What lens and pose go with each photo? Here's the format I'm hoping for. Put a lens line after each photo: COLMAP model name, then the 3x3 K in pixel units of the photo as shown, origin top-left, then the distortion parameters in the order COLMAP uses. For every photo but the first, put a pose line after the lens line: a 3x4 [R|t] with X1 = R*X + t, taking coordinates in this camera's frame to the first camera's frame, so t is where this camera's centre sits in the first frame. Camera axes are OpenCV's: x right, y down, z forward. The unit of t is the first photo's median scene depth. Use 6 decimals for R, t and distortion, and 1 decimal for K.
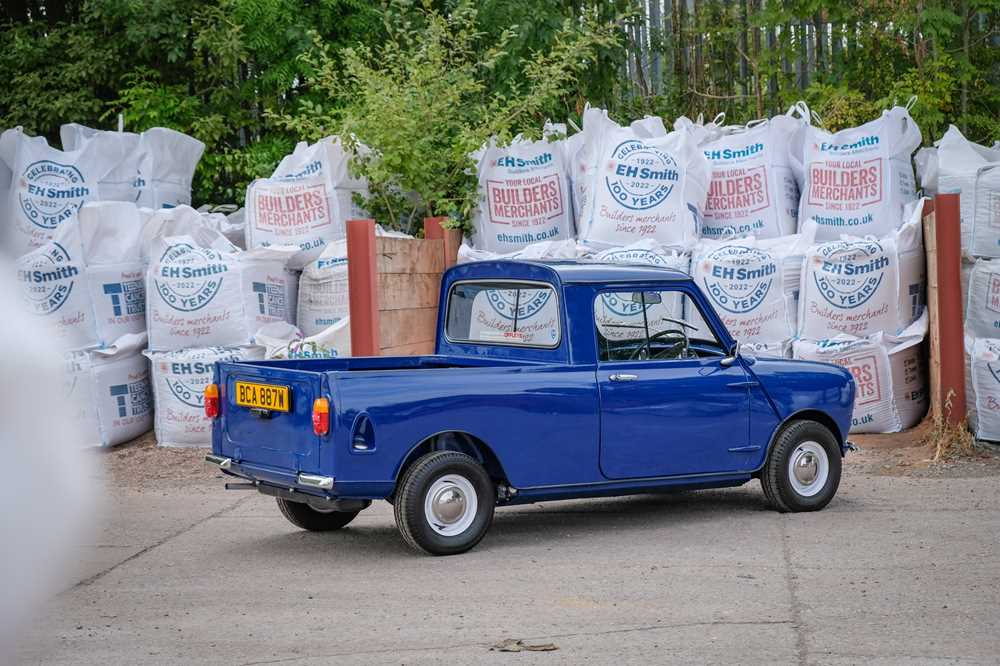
lens RADIAL K [[2140.5, 0, 569.8], [0, 2140.5, 358.9], [0, 0, 1]] dist [0.041406, 0.000000]
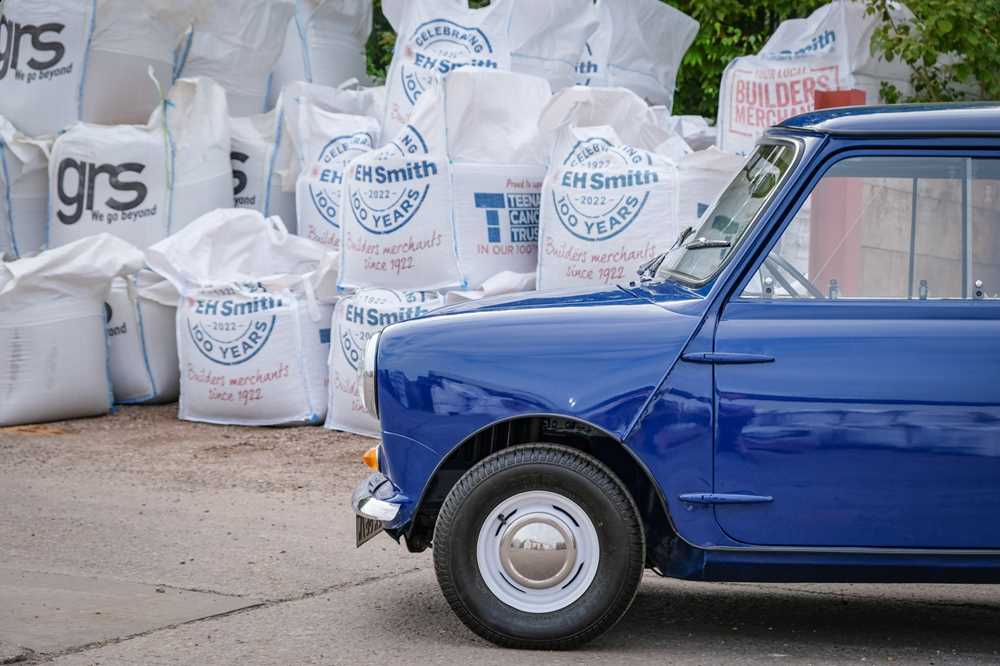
lens RADIAL K [[2347.4, 0, 563.7], [0, 2347.4, 373.2], [0, 0, 1]] dist [0.053430, 0.000000]
pose [[0.950375, 0.077288, -0.301352, 0.027599], [-0.080907, 0.996722, 0.000471, 0.016675], [0.300401, 0.023934, 0.953513, 0.303937]]
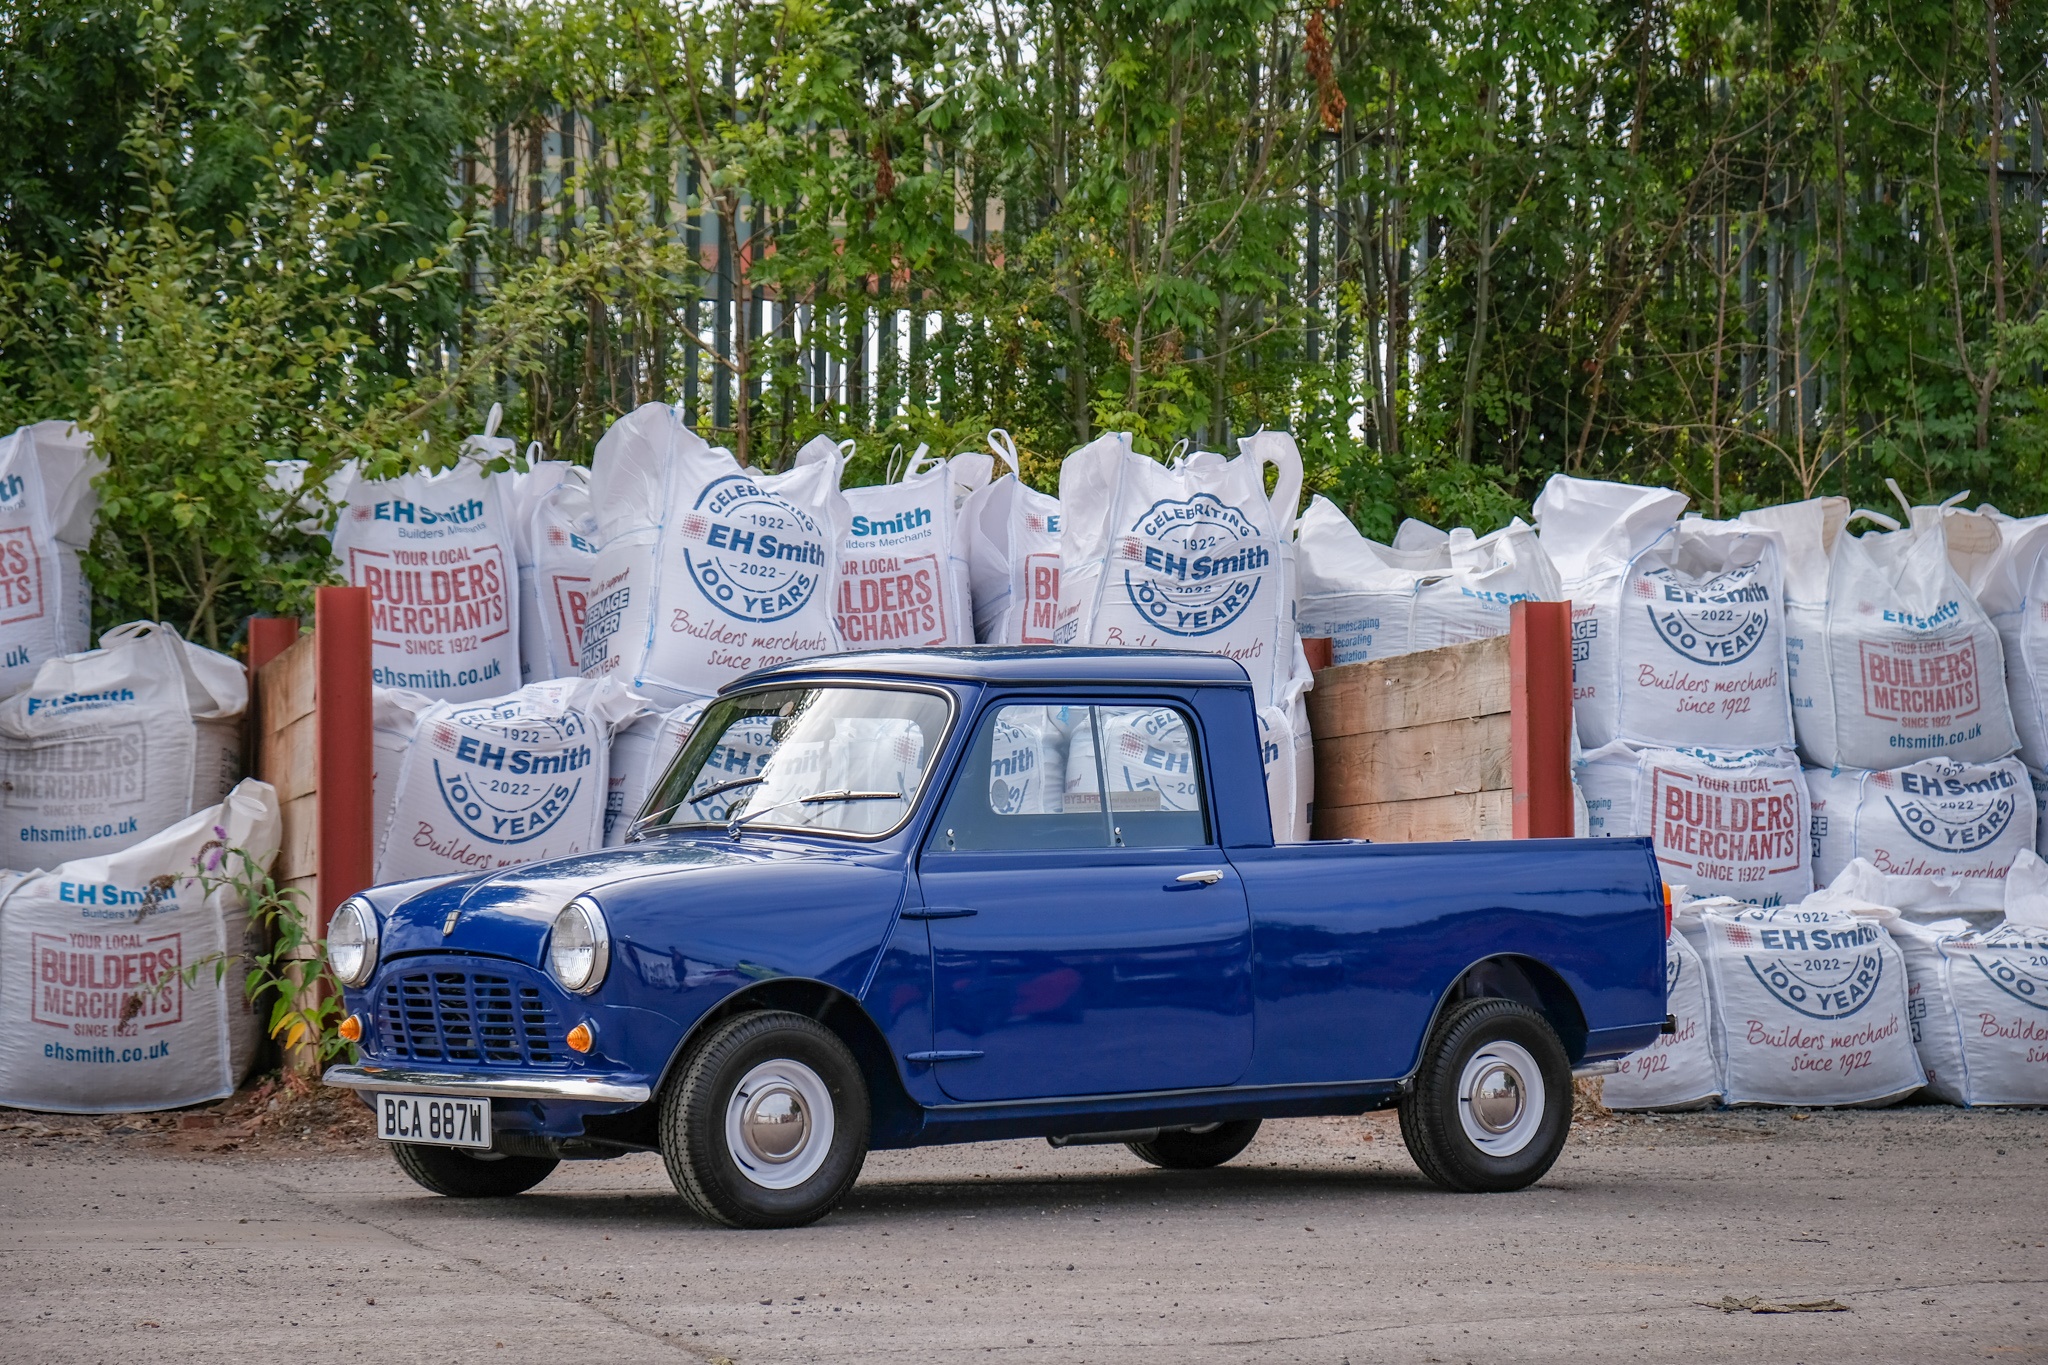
lens RADIAL K [[4807.6, 0, 1193.3], [0, 4807.6, 696.9], [0, 0, 1]] dist [0.053430, 0.000000]
pose [[0.916171, 0.052661, 0.397314, -0.289125], [-0.013409, 0.994803, -0.100932, 0.050462], [-0.400564, 0.087143, 0.912115, -0.001844]]
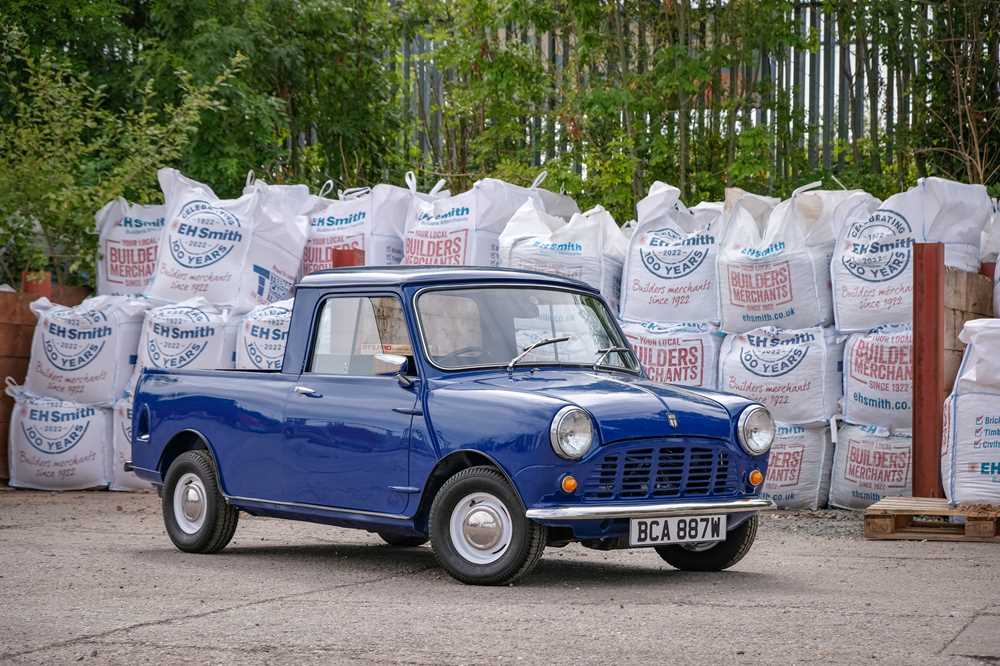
lens RADIAL K [[2347.4, 0, 574.3], [0, 2347.4, 320.4], [0, 0, 1]] dist [0.053430, 0.000000]
pose [[0.981034, 0.039922, -0.189681, 0.406010], [-0.055422, 0.995480, -0.077126, 0.029542], [0.185745, 0.086175, 0.978812, -0.050036]]
